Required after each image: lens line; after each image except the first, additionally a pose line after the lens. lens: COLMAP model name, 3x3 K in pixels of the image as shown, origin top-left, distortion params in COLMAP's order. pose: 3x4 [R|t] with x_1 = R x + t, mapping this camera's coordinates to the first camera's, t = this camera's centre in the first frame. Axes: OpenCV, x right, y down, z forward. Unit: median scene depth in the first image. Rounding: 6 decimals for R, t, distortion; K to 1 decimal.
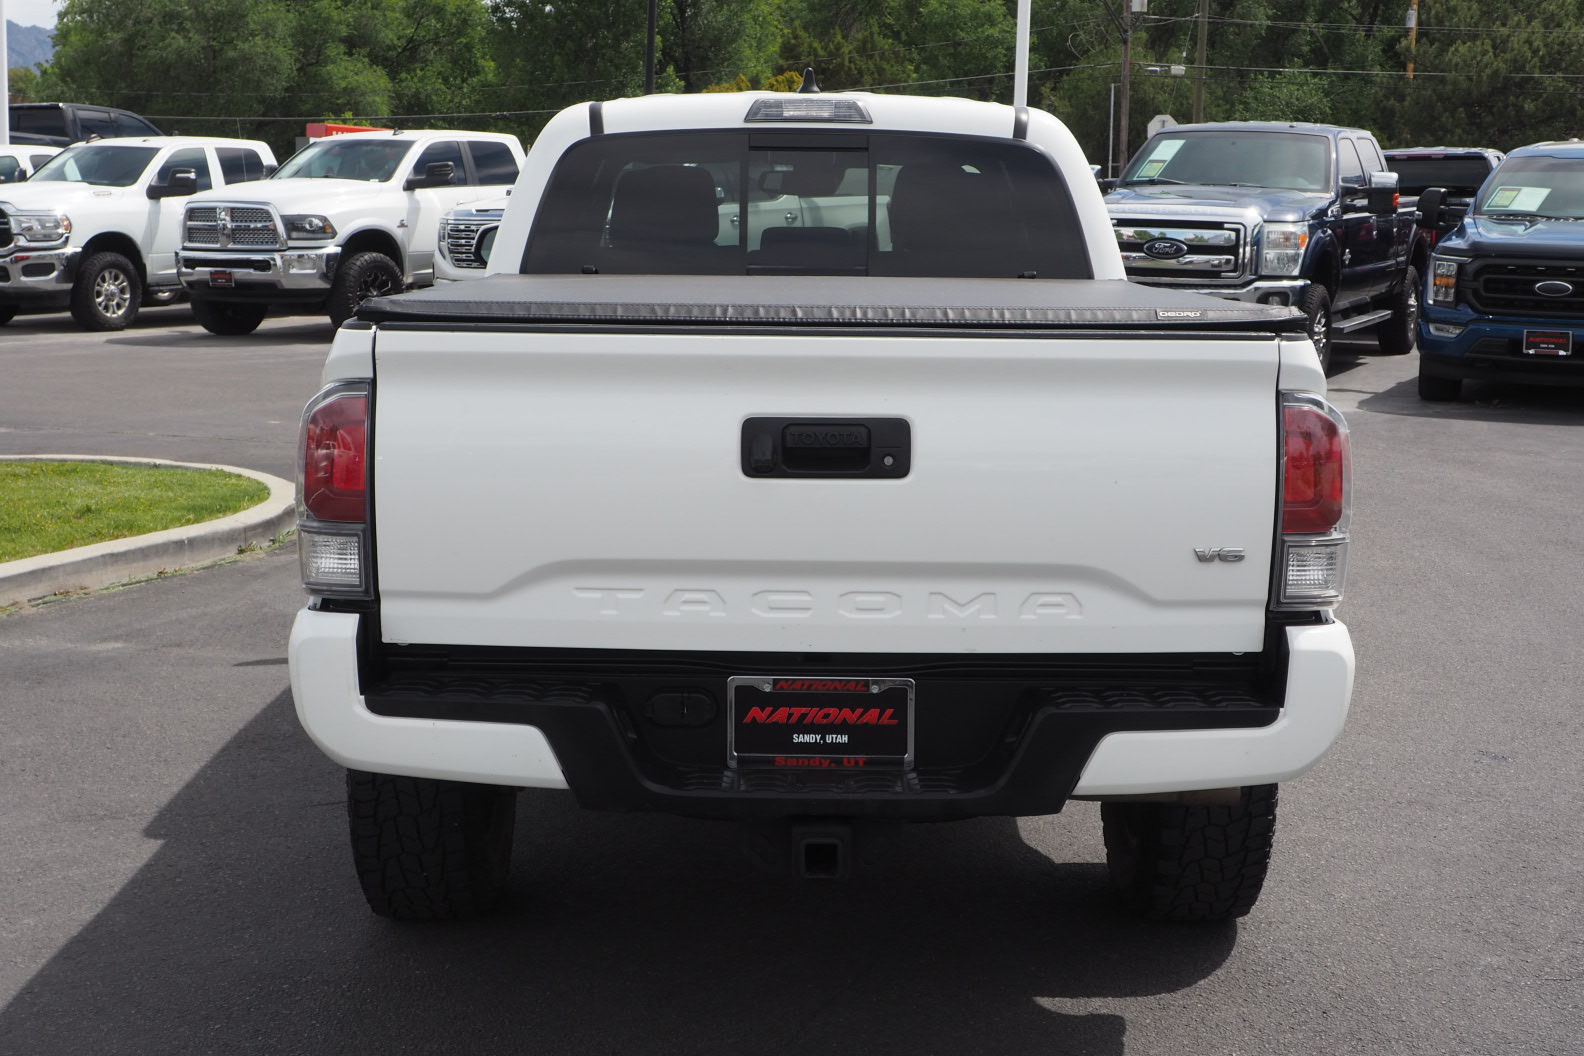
lens RADIAL K [[2167.6, 0, 761.8], [0, 2167.6, 480.0], [0, 0, 1]] dist [0.010944, -0.056862]
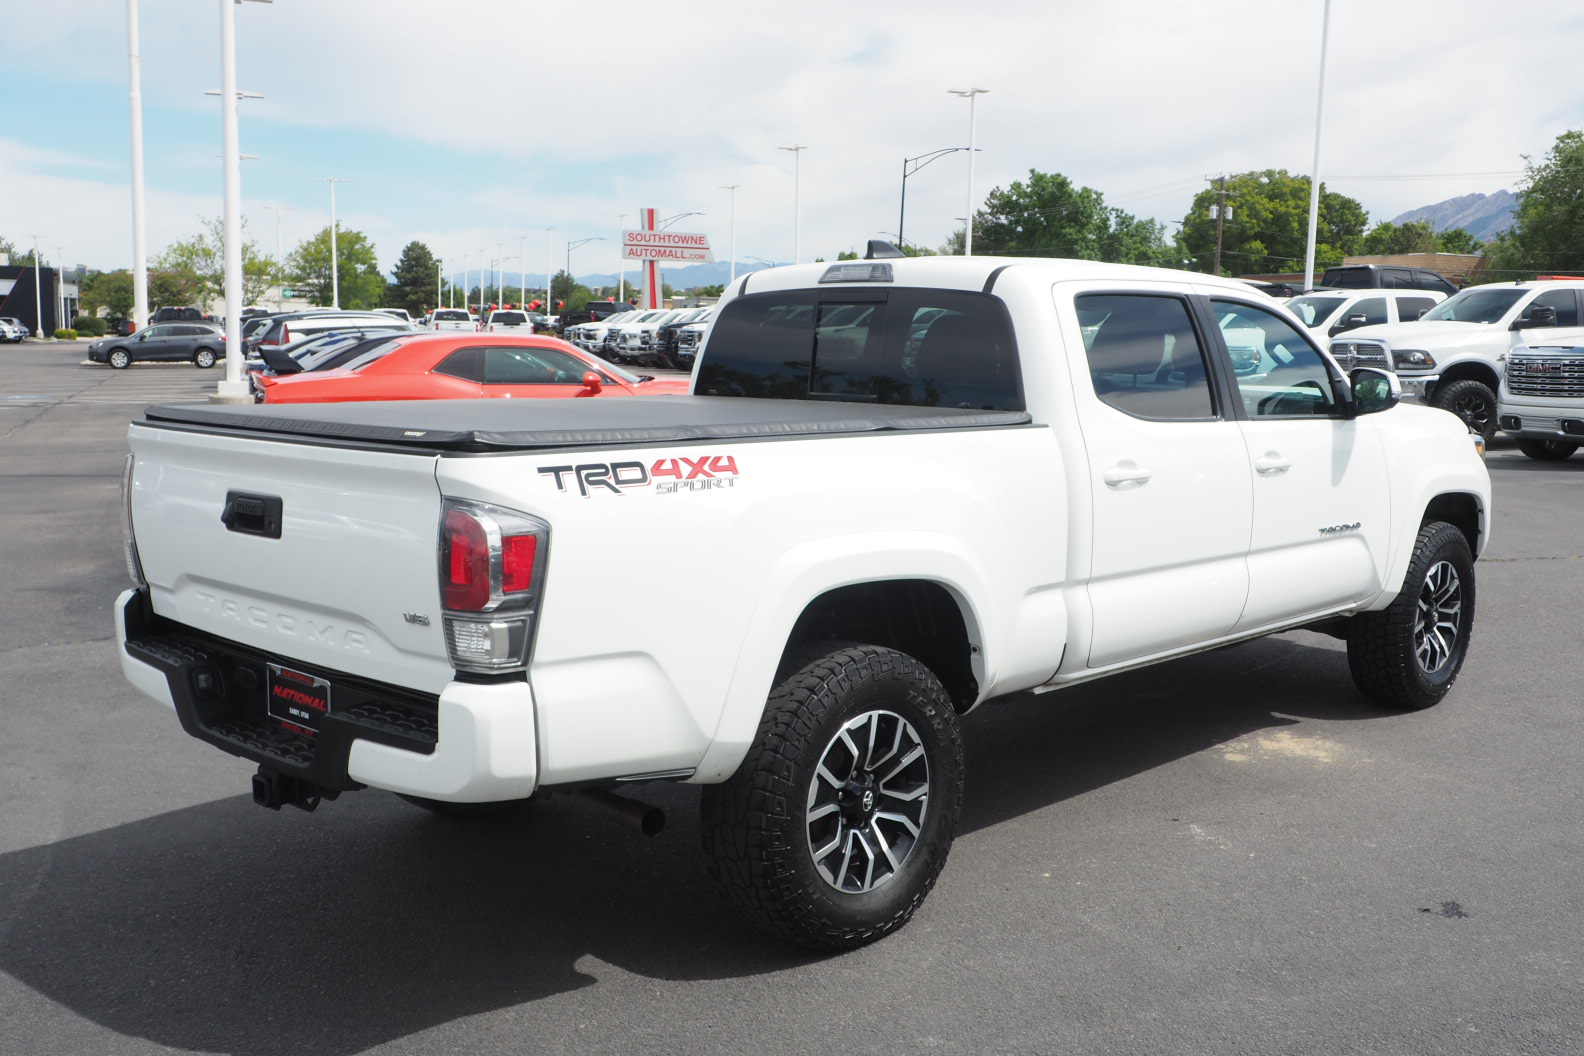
lens RADIAL K [[1624.2, 0, 792.0], [0, 1624.2, 528.0], [0, 0, 1]] dist [-0.054595, 0.020662]
pose [[0.724331, 0.078025, -0.685024, 0.672837], [-0.084890, 0.996108, 0.023697, -0.040155], [0.684207, 0.040987, 0.728135, 0.282804]]
